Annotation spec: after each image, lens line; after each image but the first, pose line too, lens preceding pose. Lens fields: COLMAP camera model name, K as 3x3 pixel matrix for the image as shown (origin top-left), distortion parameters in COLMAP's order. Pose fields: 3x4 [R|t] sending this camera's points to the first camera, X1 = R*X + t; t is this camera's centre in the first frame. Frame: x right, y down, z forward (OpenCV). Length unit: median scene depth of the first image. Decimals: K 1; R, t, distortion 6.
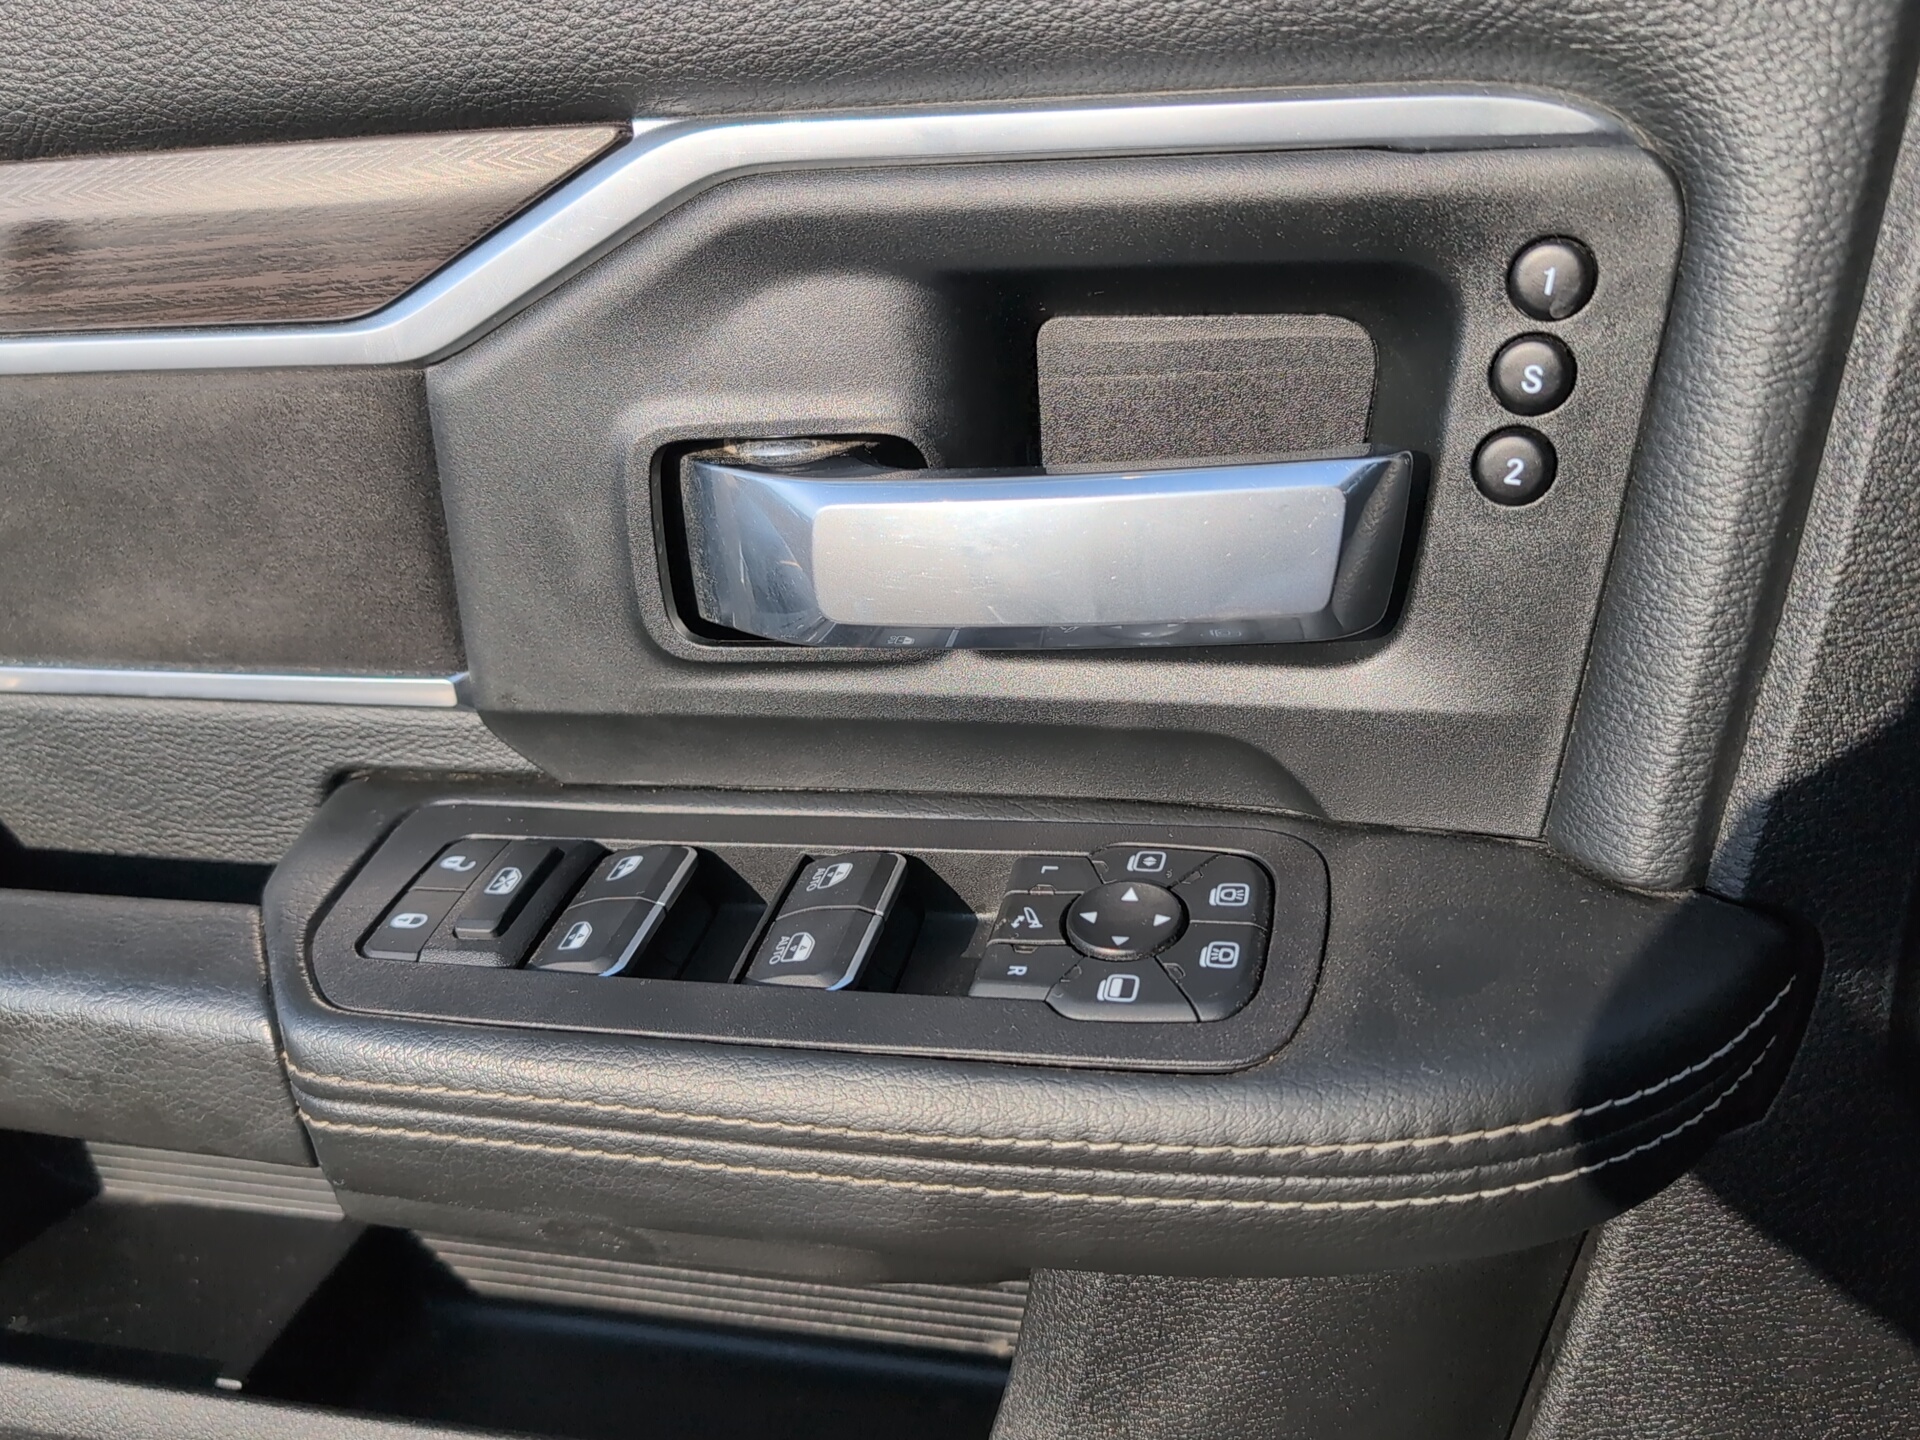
lens RADIAL K [[1566.2, 0, 967.5], [0, 1566.2, 712.0], [0, 0, 1]] dist [0.031727, -0.054812]
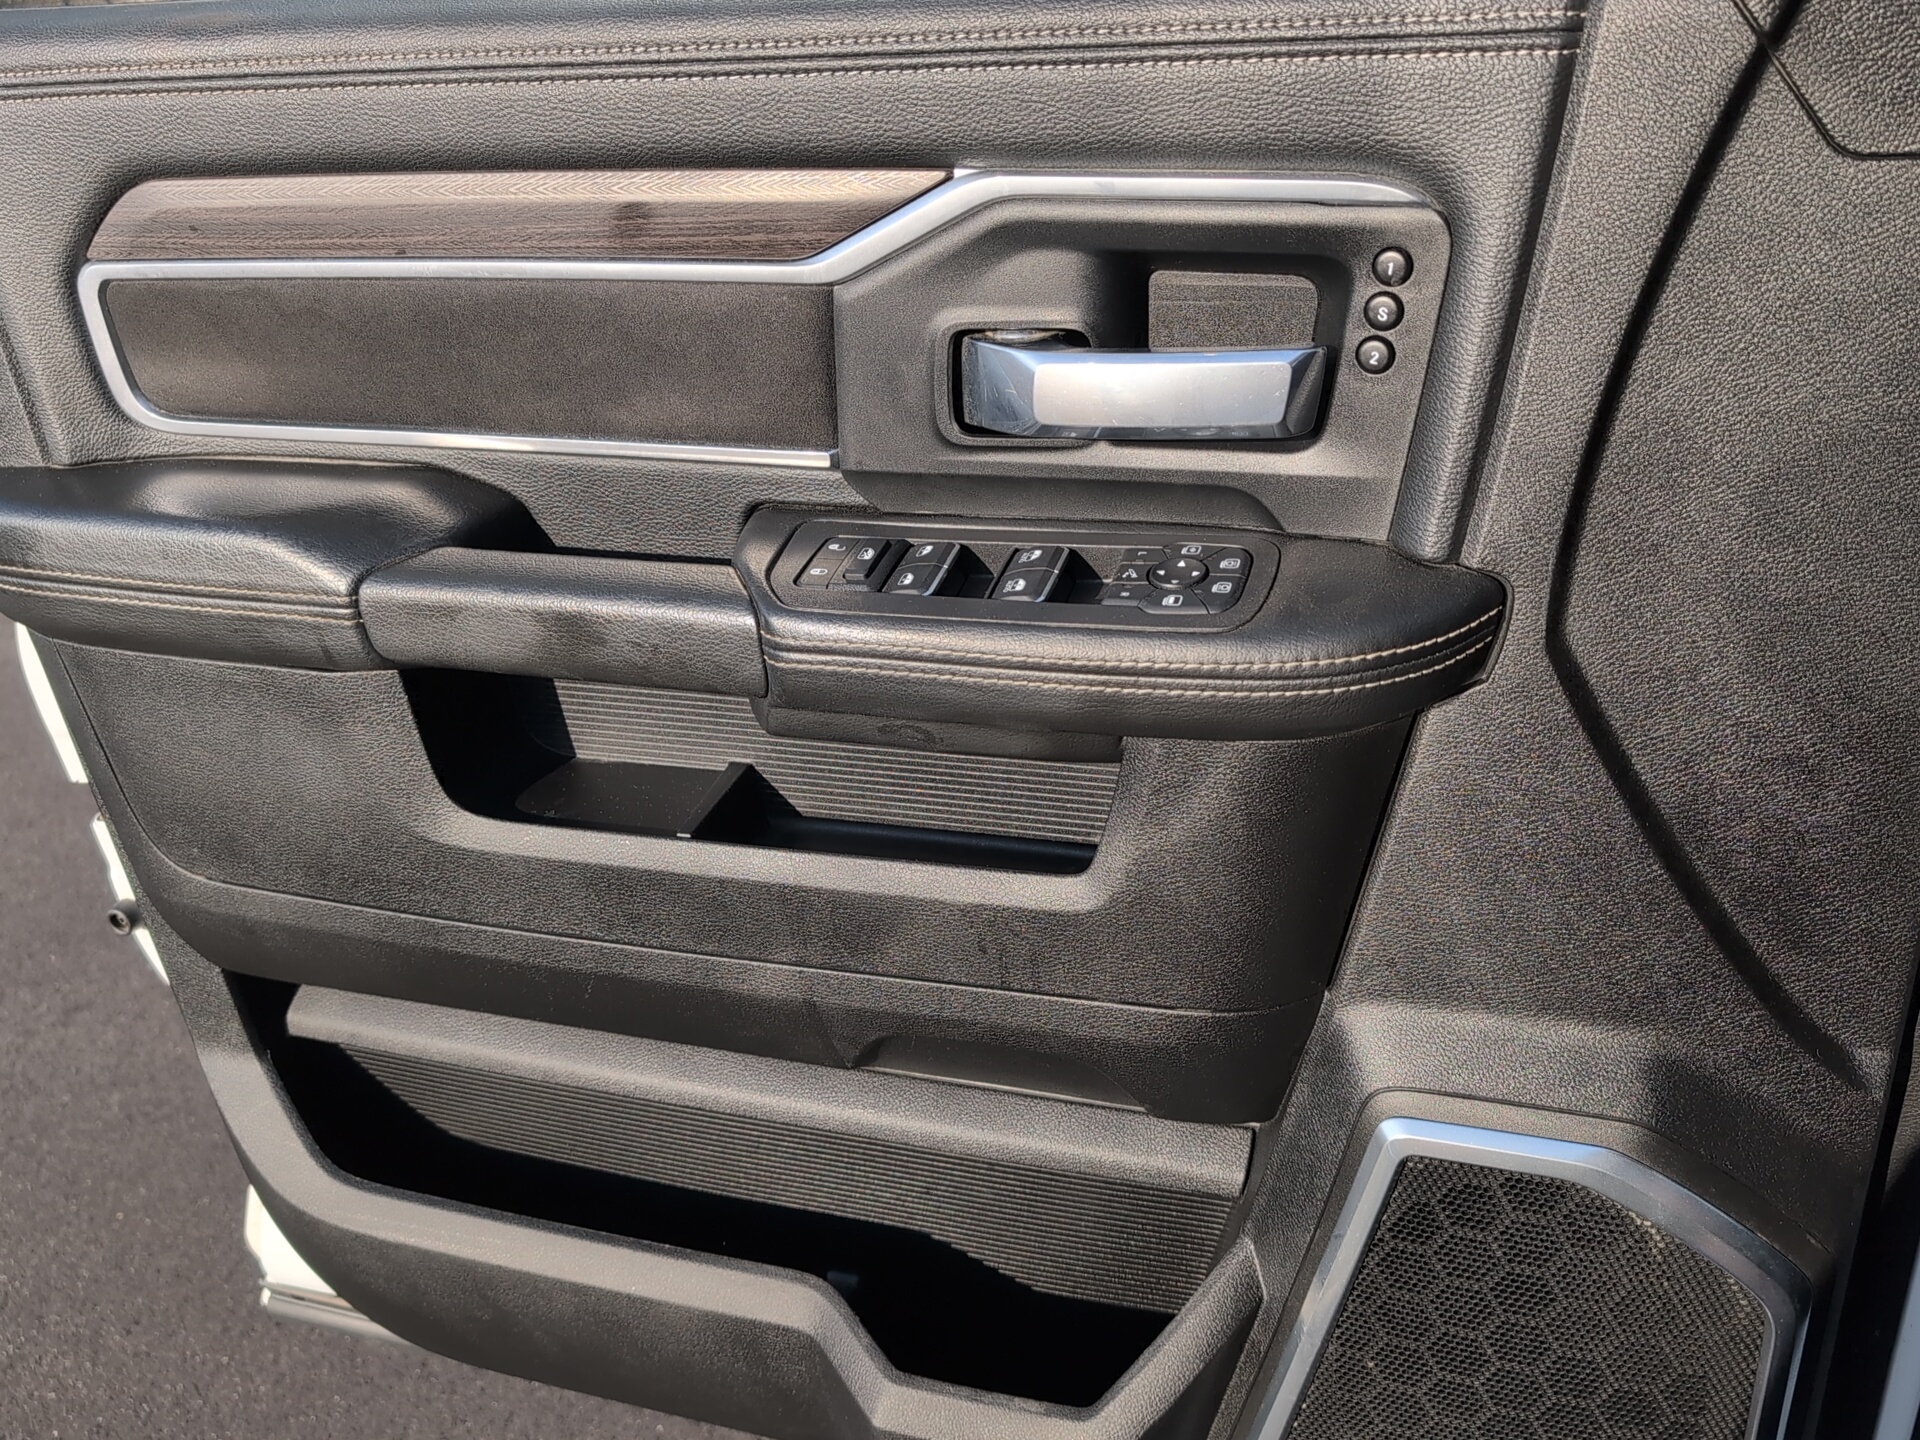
lens RADIAL K [[1566.2, 0, 963.0], [0, 1566.2, 730.5], [0, 0, 1]] dist [0.031727, -0.054812]
pose [[0.997289, 0.042815, -0.059846, -0.048076], [-0.036375, 0.993824, 0.104838, 0.126573], [0.063965, -0.102377, 0.992687, -1.047284]]
